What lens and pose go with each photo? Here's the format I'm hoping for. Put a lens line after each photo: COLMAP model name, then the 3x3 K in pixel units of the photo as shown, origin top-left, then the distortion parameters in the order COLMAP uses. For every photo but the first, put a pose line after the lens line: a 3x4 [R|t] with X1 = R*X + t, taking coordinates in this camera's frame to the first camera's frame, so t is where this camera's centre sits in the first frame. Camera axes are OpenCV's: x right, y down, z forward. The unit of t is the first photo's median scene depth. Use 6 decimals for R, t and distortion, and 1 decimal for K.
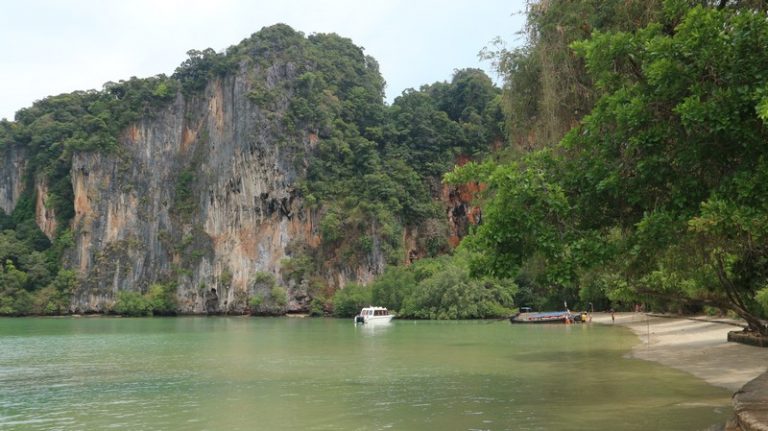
lens RADIAL K [[643.9, 0, 384.0], [0, 643.9, 215.5], [0, 0, 1]] dist [-0.002393, 0.001419]
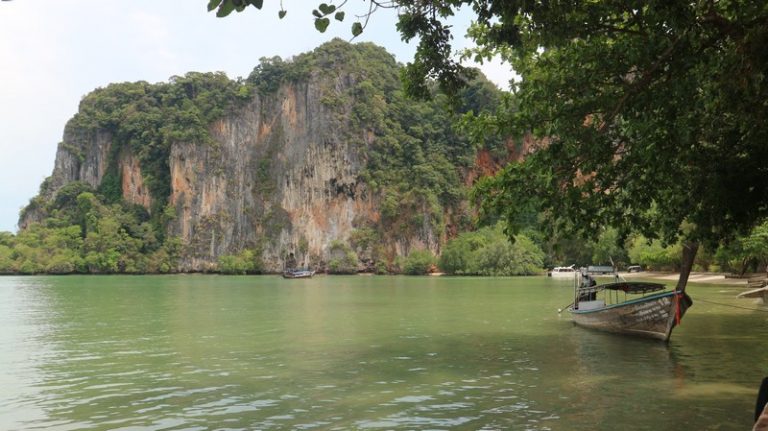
lens RADIAL K [[643.9, 0, 384.0], [0, 643.9, 215.5], [0, 0, 1]] dist [-0.002393, 0.001419]
pose [[0.995493, 0.009696, 0.094338, -0.203072], [-0.015215, 0.998203, 0.057957, -0.036536], [-0.093606, -0.059131, 0.993852, -0.272012]]
